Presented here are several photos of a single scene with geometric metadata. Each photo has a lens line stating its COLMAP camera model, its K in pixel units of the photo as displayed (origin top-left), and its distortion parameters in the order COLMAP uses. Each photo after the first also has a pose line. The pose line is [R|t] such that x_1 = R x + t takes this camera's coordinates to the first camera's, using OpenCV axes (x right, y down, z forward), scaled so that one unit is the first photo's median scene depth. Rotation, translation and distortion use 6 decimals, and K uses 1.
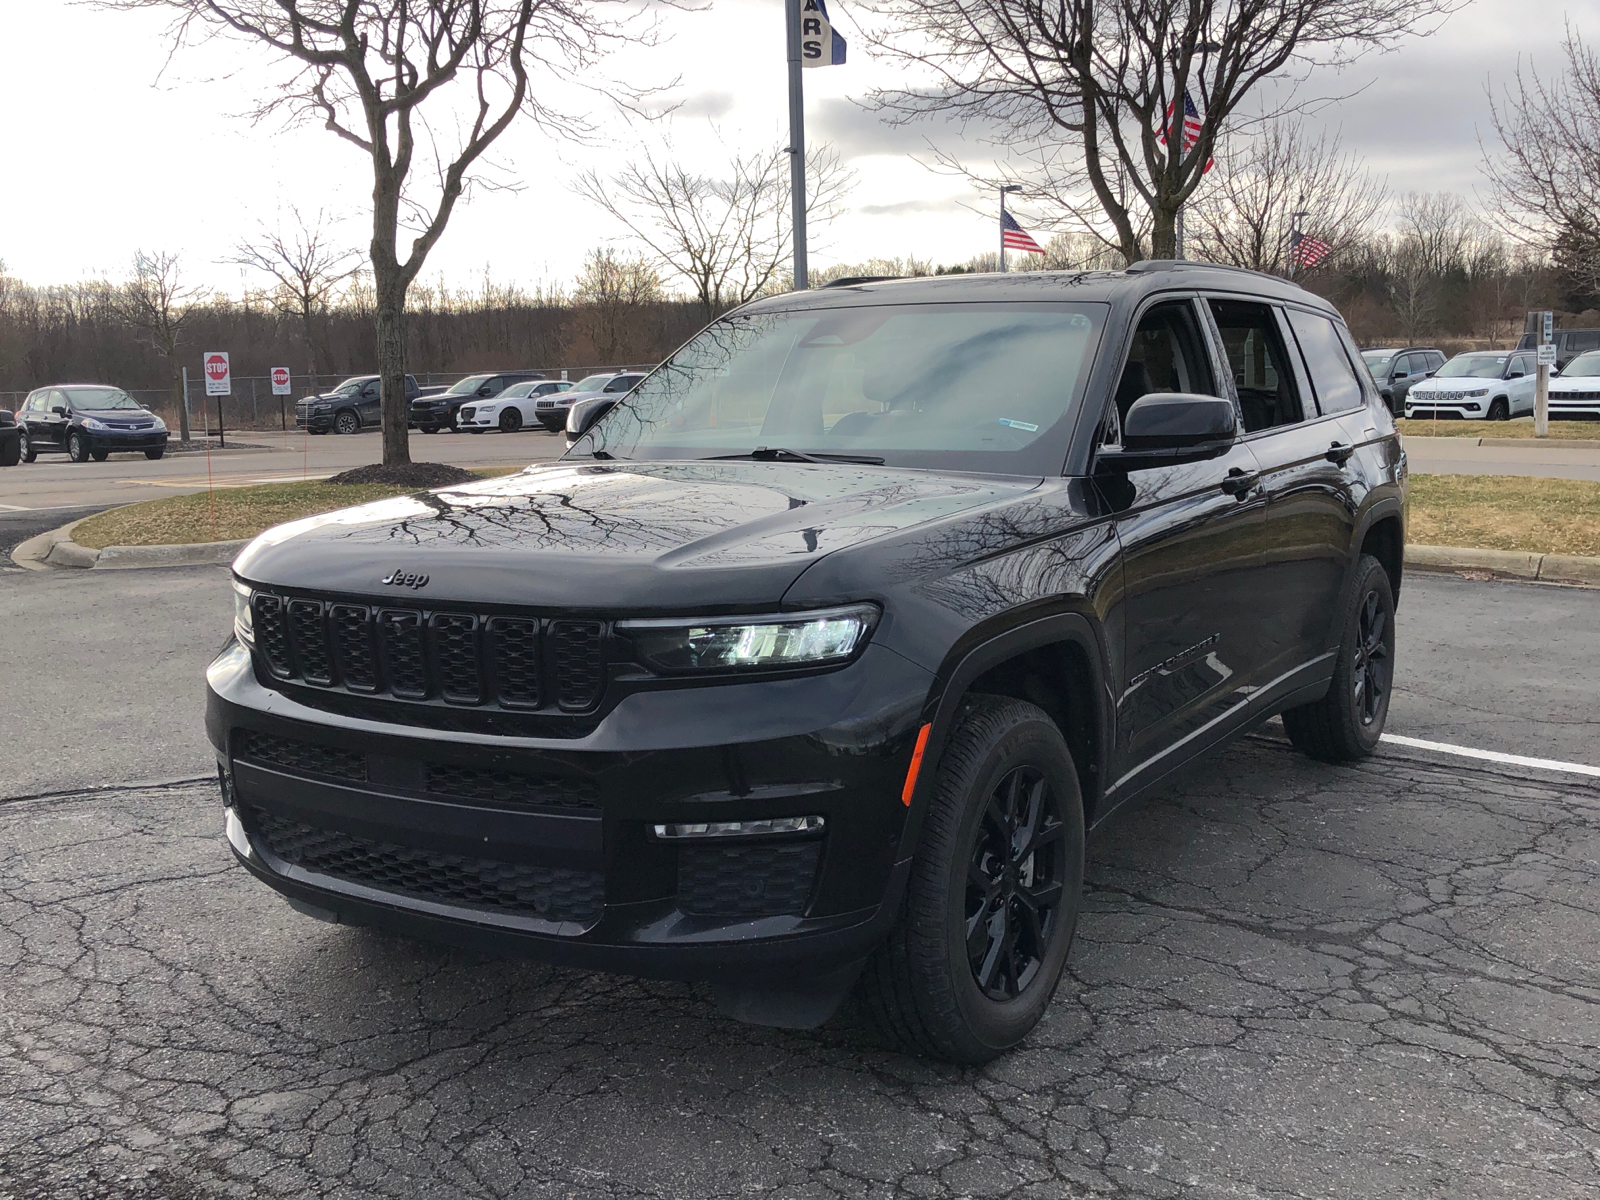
lens RADIAL K [[1613.3, 0, 796.8], [0, 1613.3, 606.2], [0, 0, 1]] dist [0.074595, -0.188472]
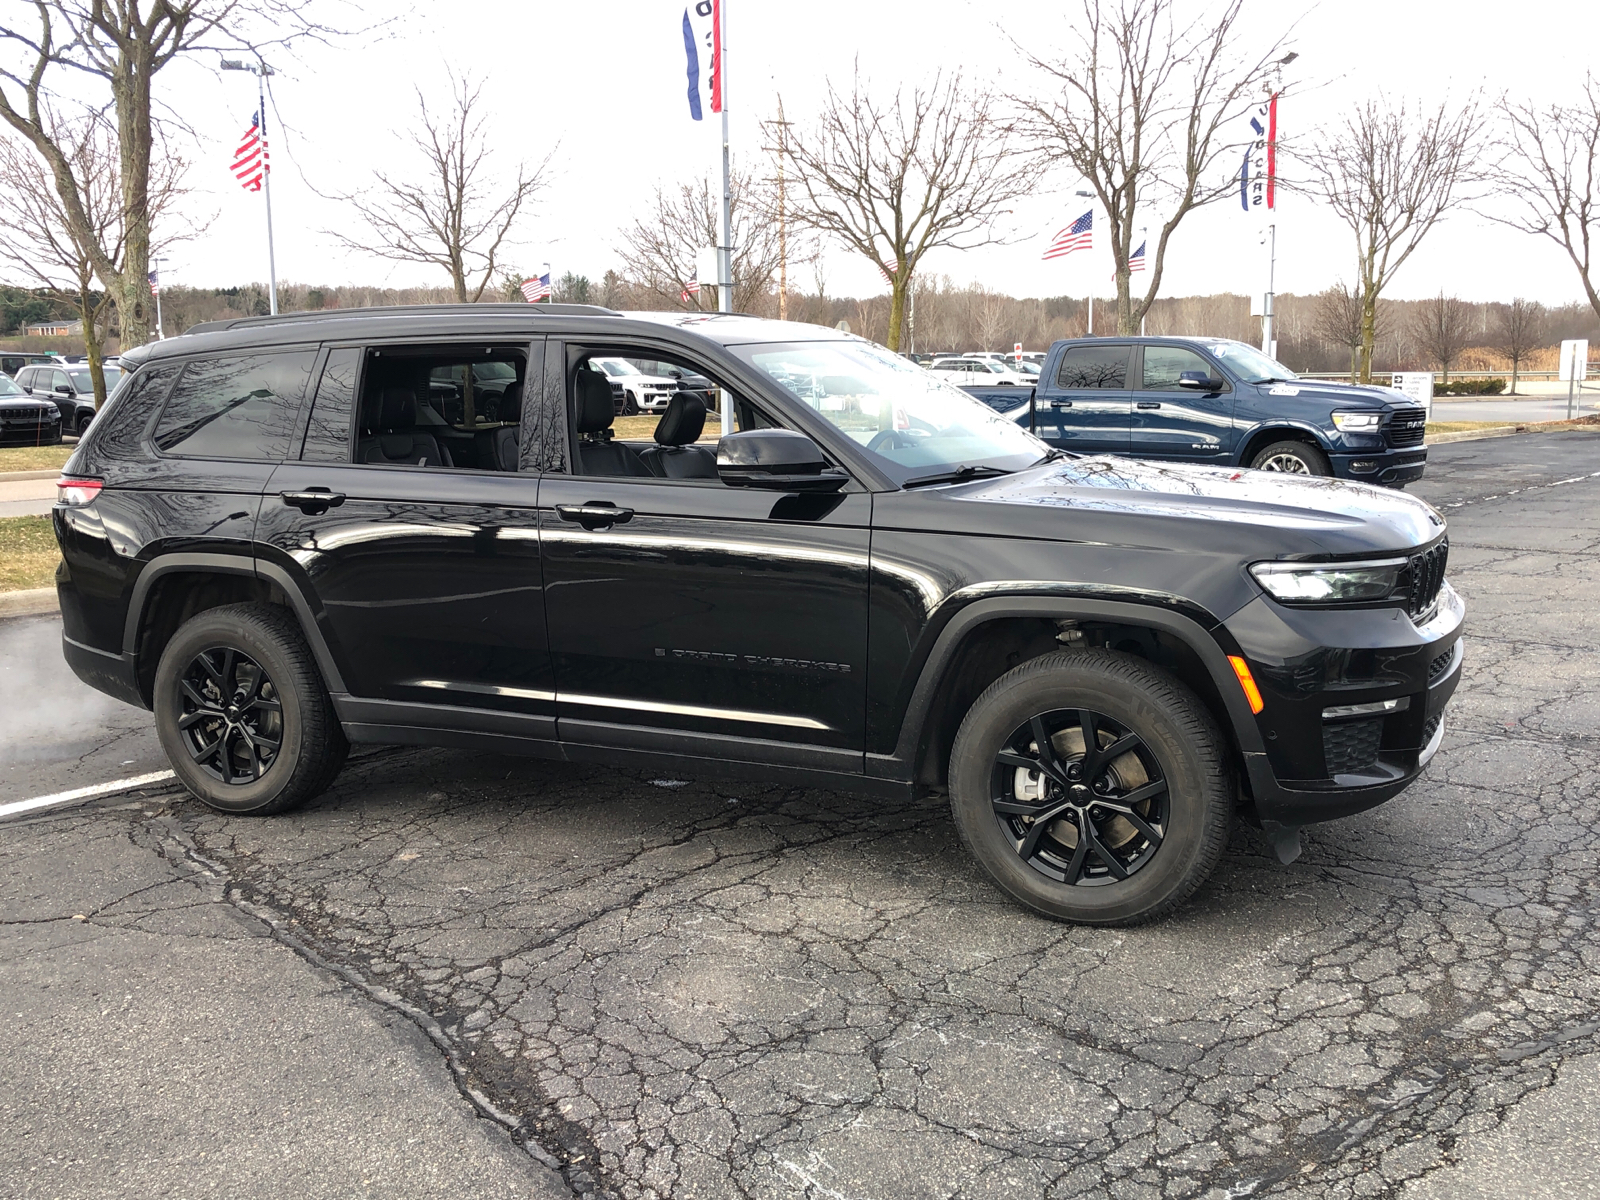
lens RADIAL K [[1613.3, 0, 796.8], [0, 1613.3, 606.2], [0, 0, 1]] dist [0.074595, -0.188472]
pose [[-0.116606, -0.123527, 0.985466, -1.617873], [0.161961, 0.976588, 0.141578, -0.241694], [-0.979884, 0.176116, -0.093870, 1.678312]]
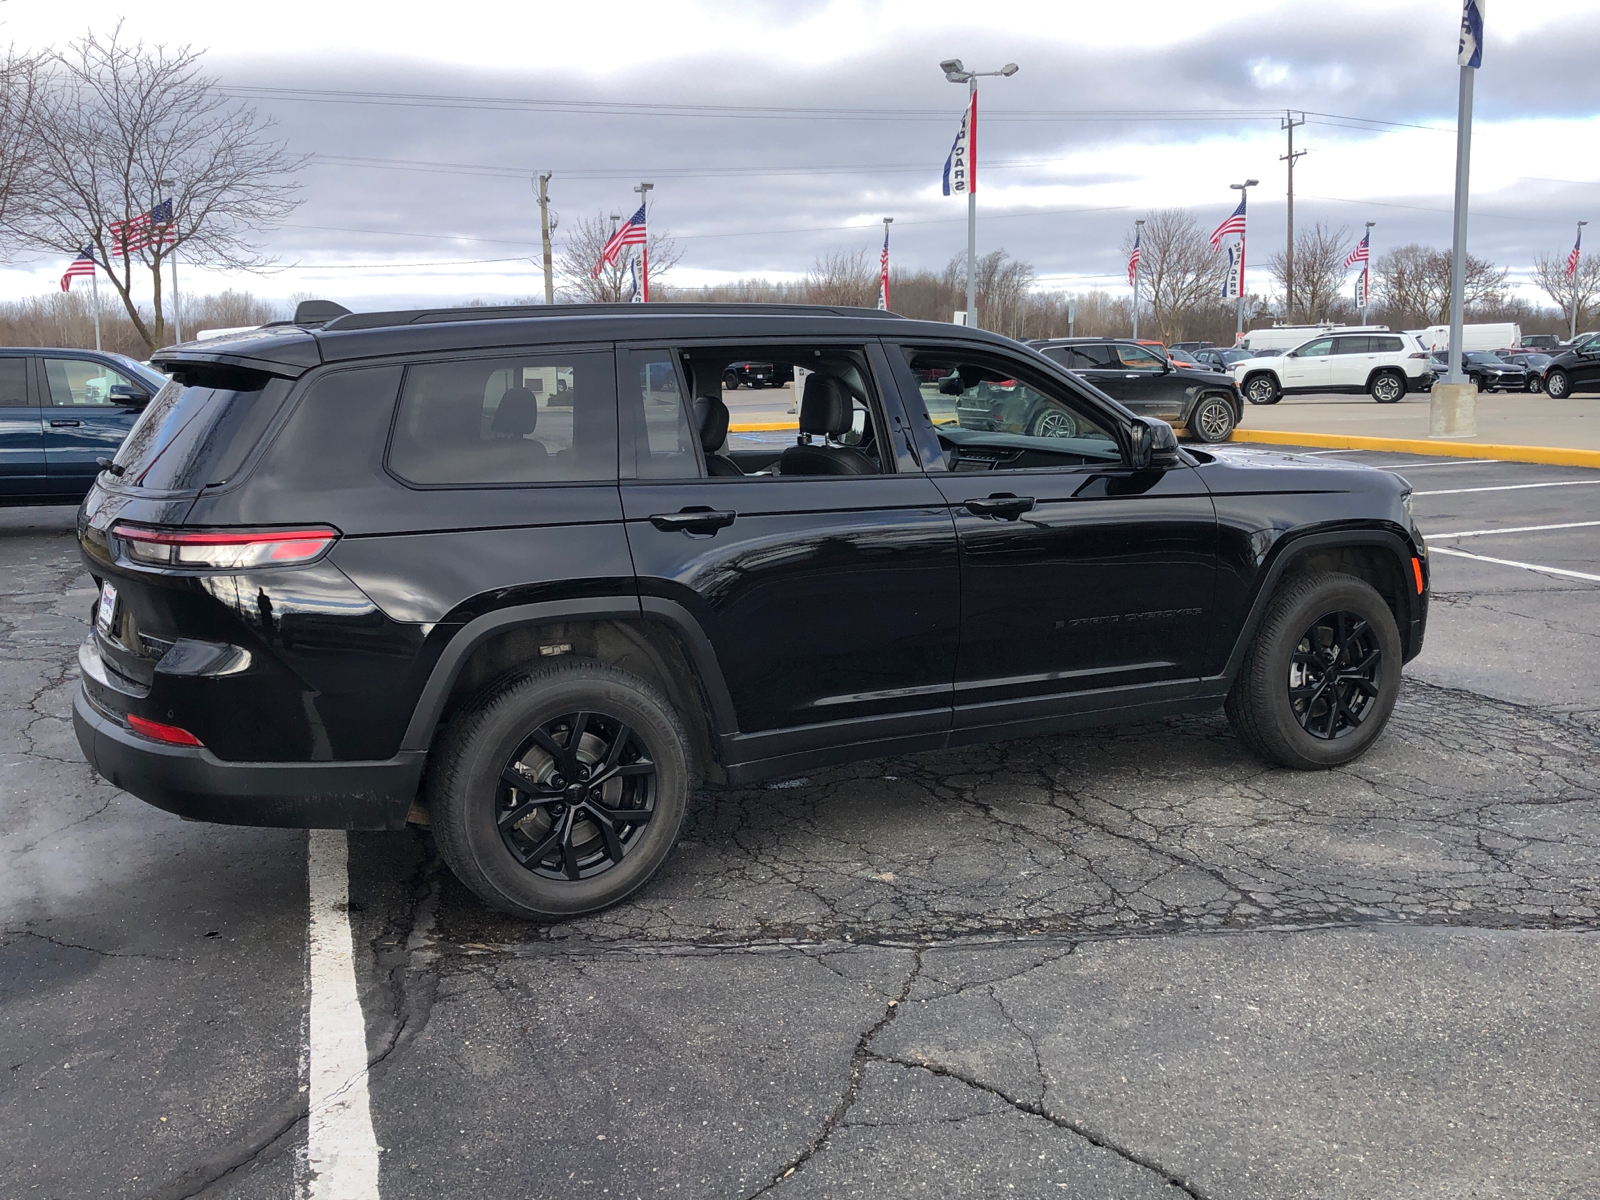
lens RADIAL K [[1607.7, 0, 792.0], [0, 1607.7, 604.4], [0, 0, 1]] dist [0.100807, -0.206536]
pose [[-0.882198, -0.036919, 0.469429, -0.661222], [0.100839, 0.958981, 0.264927, -0.498054], [-0.459955, 0.281055, -0.842288, 3.201845]]
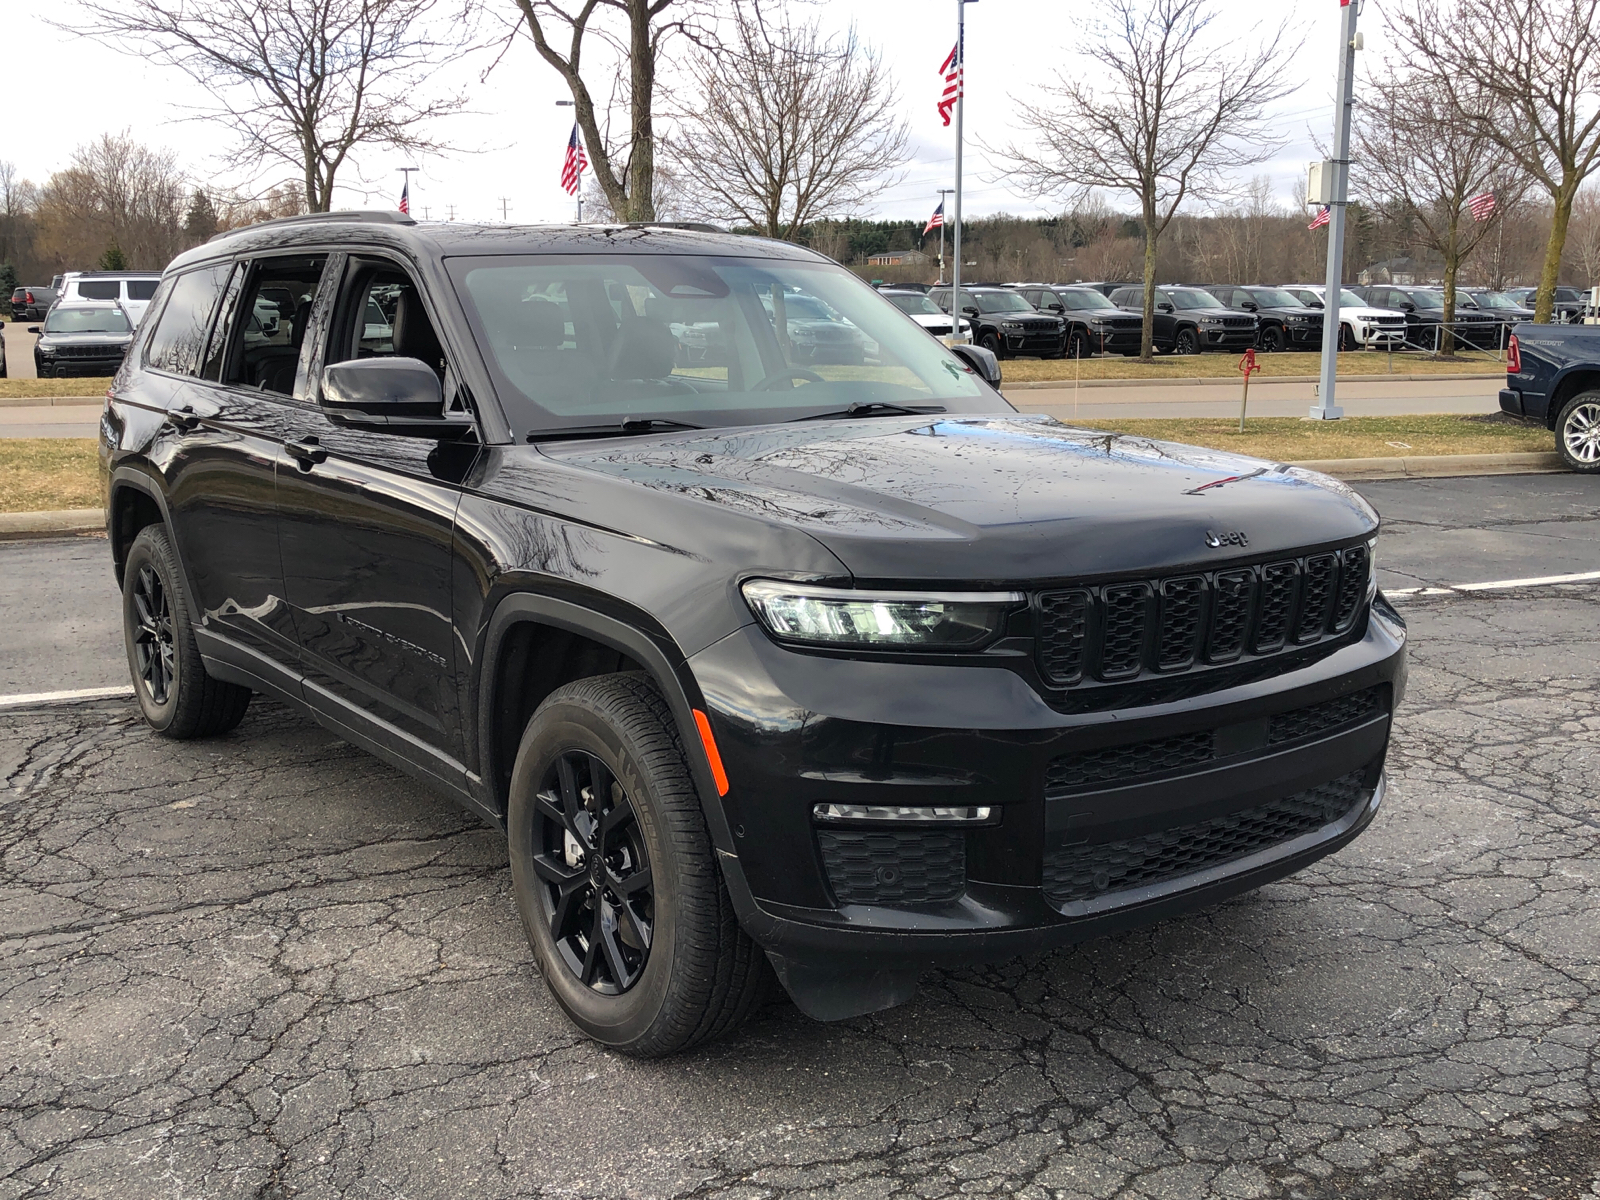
lens RADIAL K [[1613.3, 0, 796.8], [0, 1613.3, 606.2], [0, 0, 1]] dist [0.074595, -0.188472]
pose [[0.357931, -0.151595, 0.921360, -1.185878], [0.128496, 0.985342, 0.112204, -0.114170], [-0.924864, 0.078230, 0.372164, 0.849995]]
